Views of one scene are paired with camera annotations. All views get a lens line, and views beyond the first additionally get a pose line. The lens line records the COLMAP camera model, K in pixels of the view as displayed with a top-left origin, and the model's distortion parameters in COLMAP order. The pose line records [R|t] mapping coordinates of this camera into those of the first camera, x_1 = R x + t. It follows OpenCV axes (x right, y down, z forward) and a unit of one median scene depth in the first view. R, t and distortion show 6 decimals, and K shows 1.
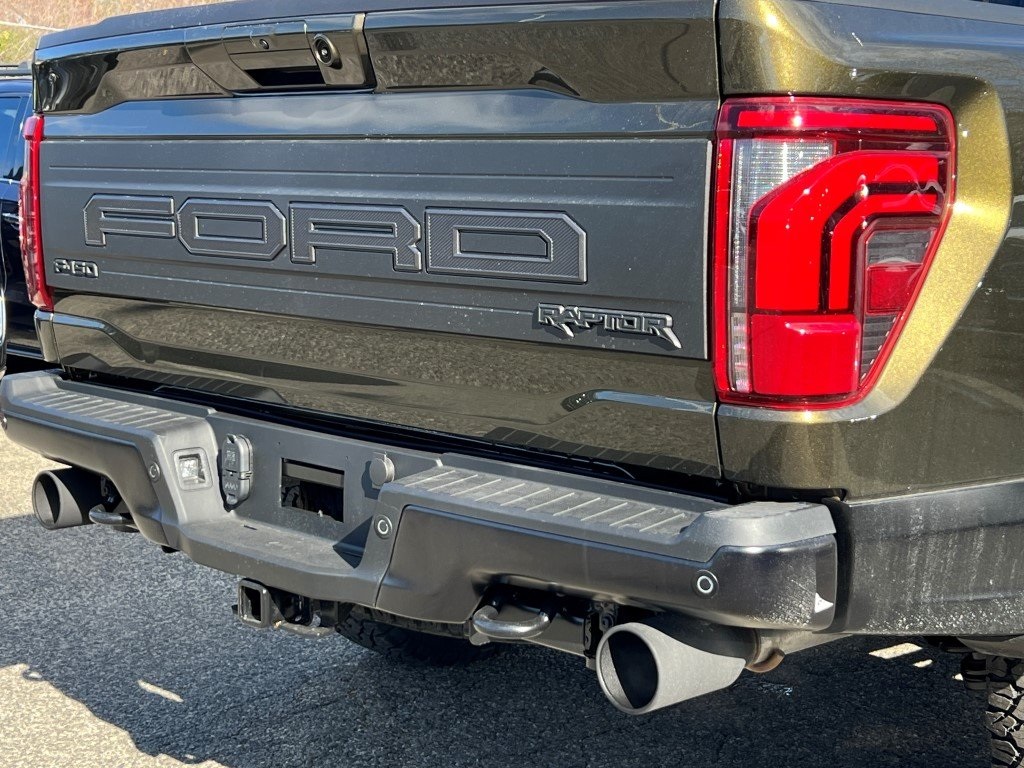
lens RADIAL K [[1713.0, 0, 518.7], [0, 1713.0, 382.0], [0, 0, 1]] dist [0.163246, 0.000000]
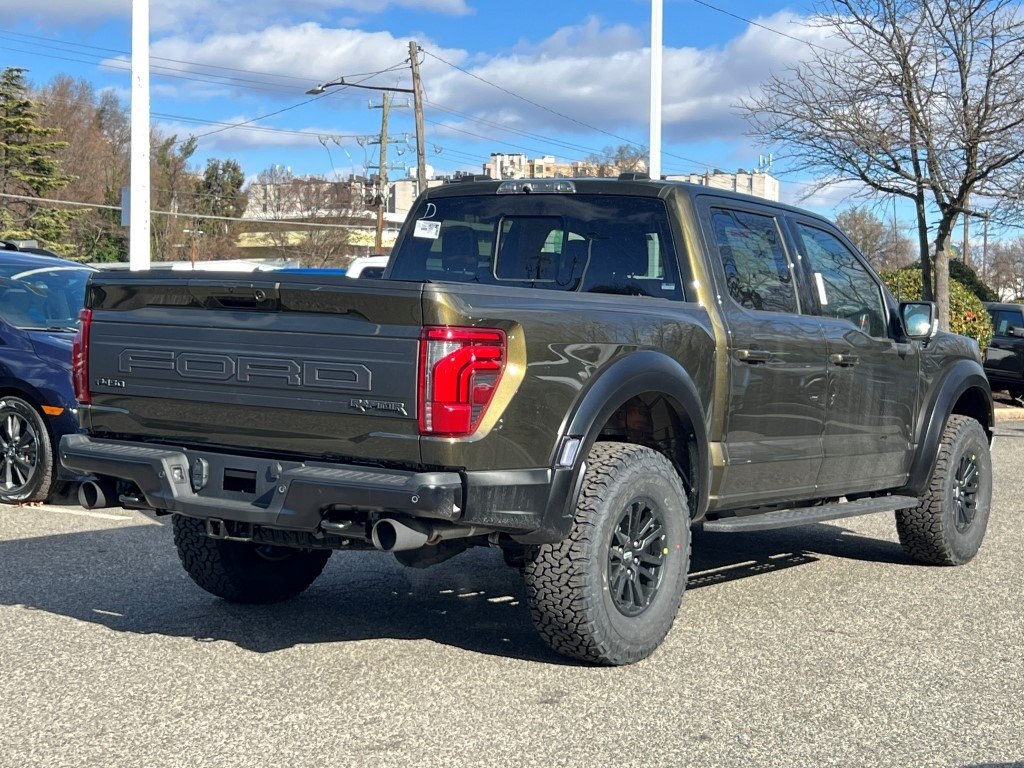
lens RADIAL K [[1713.0, 0, 513.7], [0, 1713.0, 380.3], [0, 0, 1]] dist [0.163246, 0.000000]
pose [[0.982237, 0.025411, 0.185917, -0.234686], [-0.010092, 0.996508, -0.082885, 0.141722], [-0.187374, 0.079536, 0.979063, -1.619775]]
